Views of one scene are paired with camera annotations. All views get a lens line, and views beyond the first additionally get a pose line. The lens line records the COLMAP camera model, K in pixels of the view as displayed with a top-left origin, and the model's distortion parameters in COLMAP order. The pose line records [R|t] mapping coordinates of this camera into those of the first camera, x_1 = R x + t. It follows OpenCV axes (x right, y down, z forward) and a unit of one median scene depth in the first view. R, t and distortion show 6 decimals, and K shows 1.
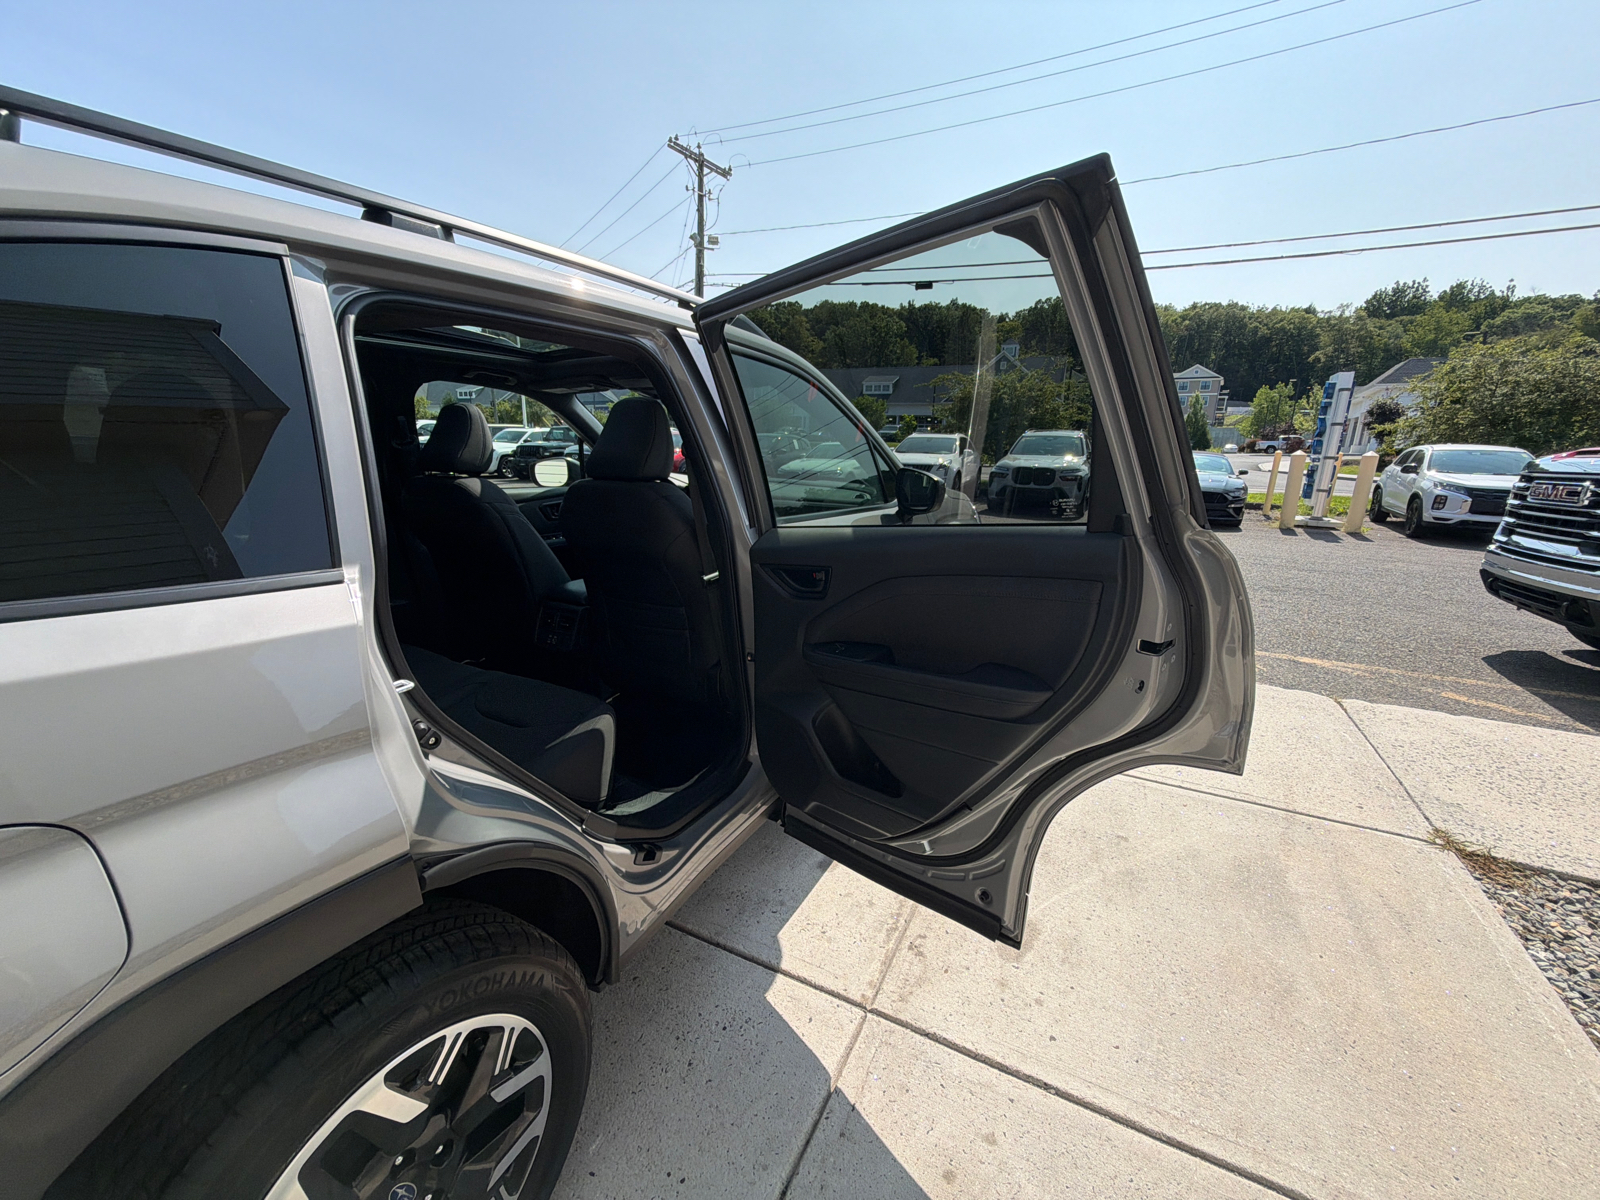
lens RADIAL K [[637.7, 0, 799.9], [0, 637.7, 601.8], [0, 0, 1]] dist [0.001318, 0.000012]
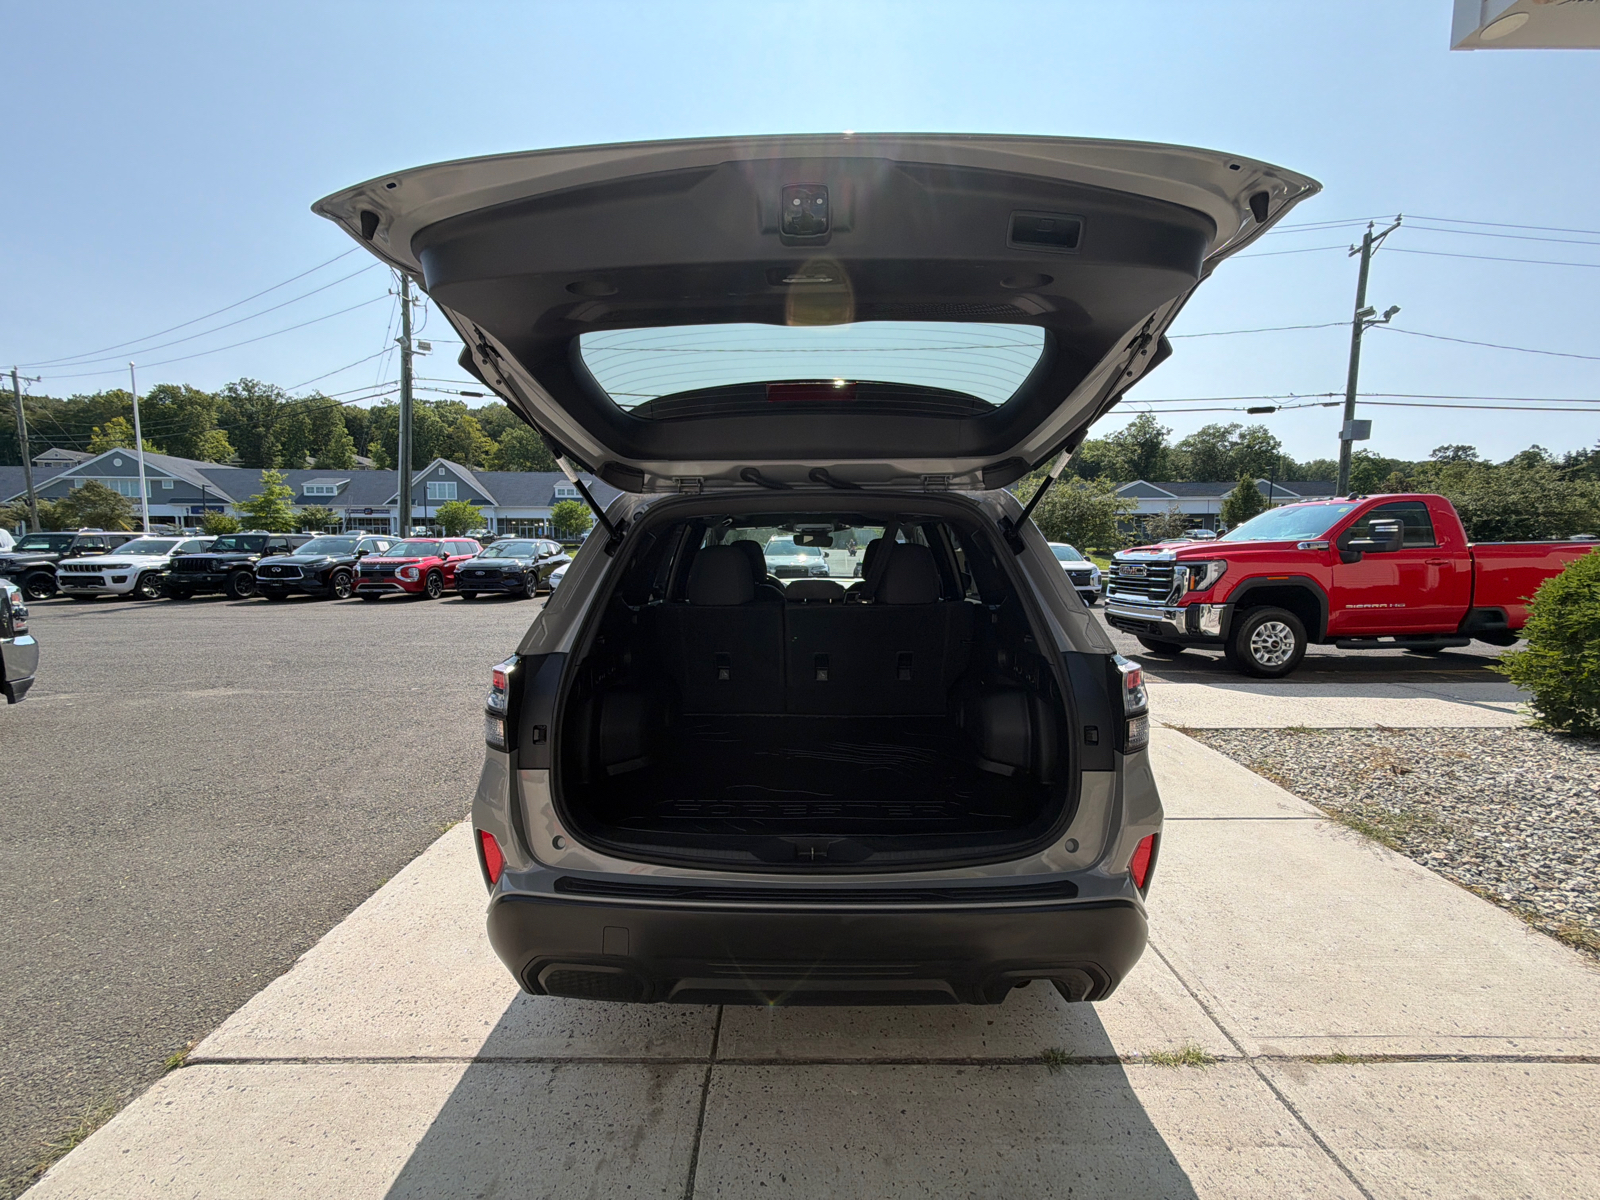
lens RADIAL K [[637.1, 0, 799.5], [0, 637.1, 601.8], [0, 0, 1]] dist [0.000082, -0.000102]
pose [[0.886393, -0.057782, 0.459313, -0.103022], [0.126971, 0.984476, -0.121184, 0.005290], [-0.445181, 0.165736, 0.879969, -0.041148]]
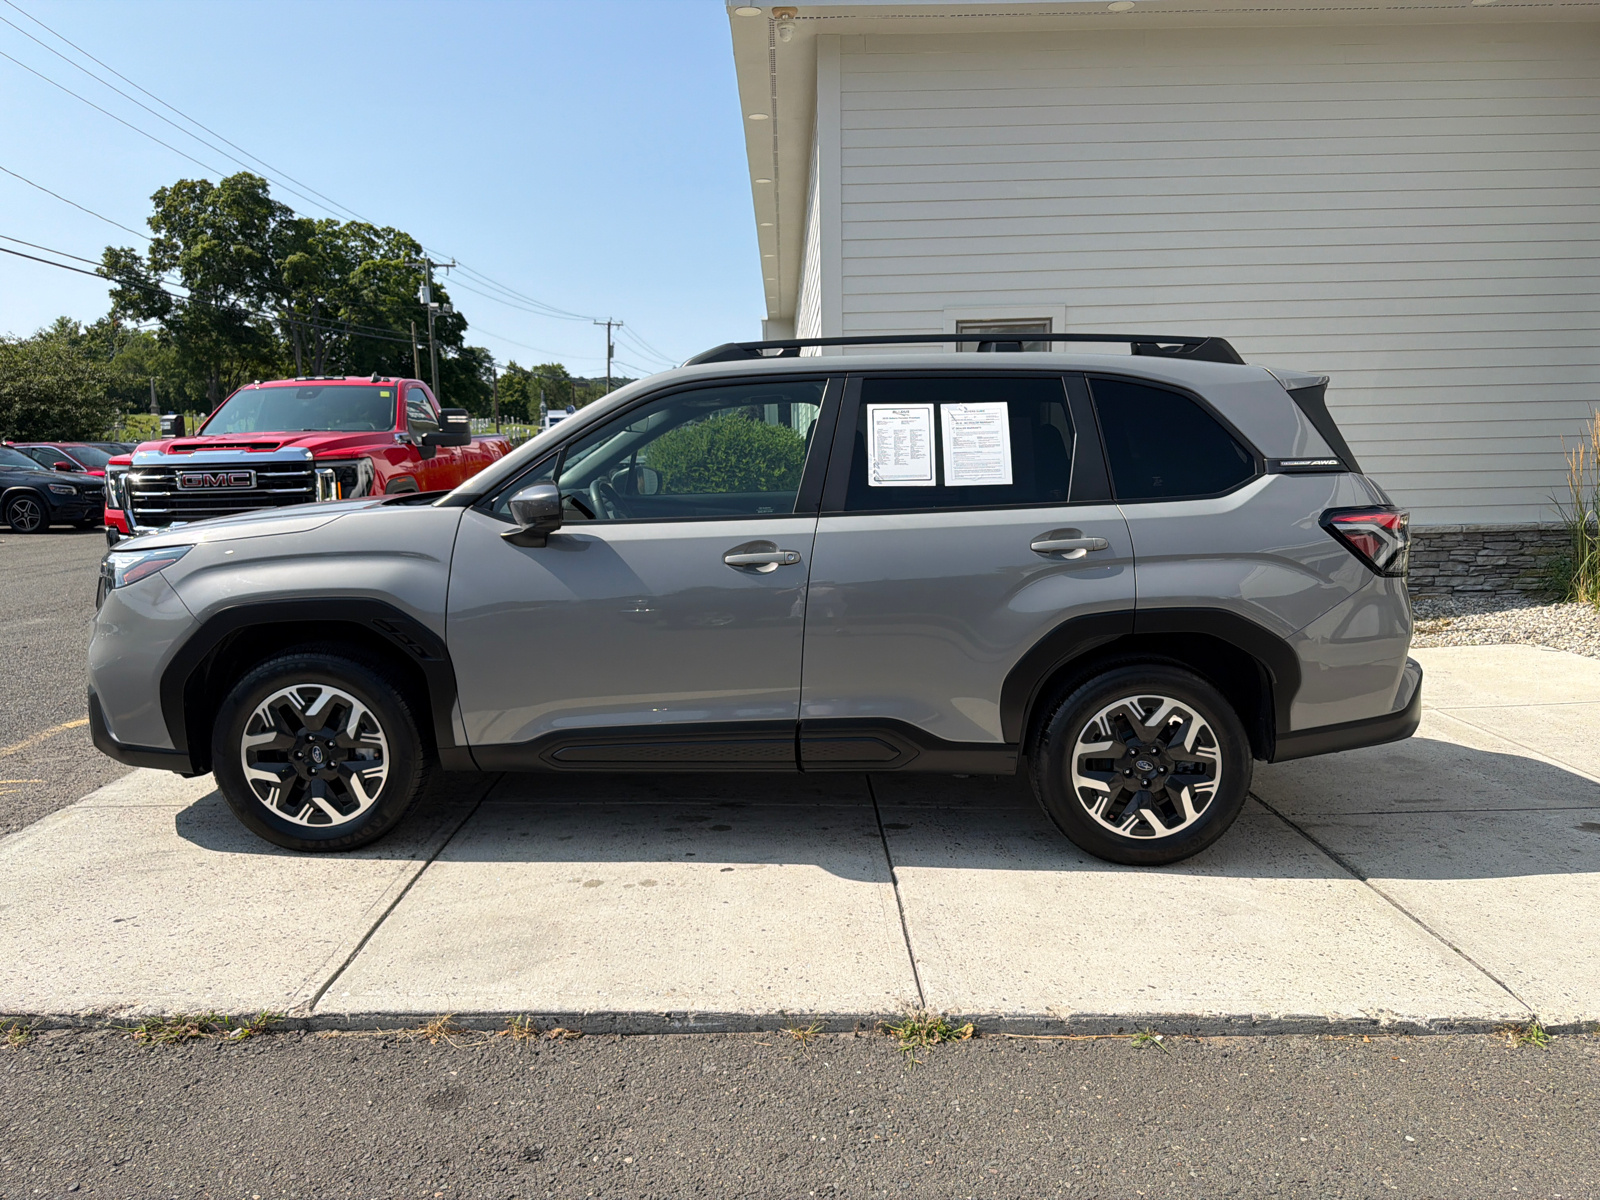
lens RADIAL K [[1127.5, 0, 807.8], [0, 1127.5, 592.2], [0, 0, 1]] dist [0.142349, -0.264721]
pose [[-0.478444, -0.127192, 0.868857, -0.198571], [0.212509, 0.943271, 0.255106, -0.046643], [-0.852016, 0.306694, -0.424273, 0.170342]]
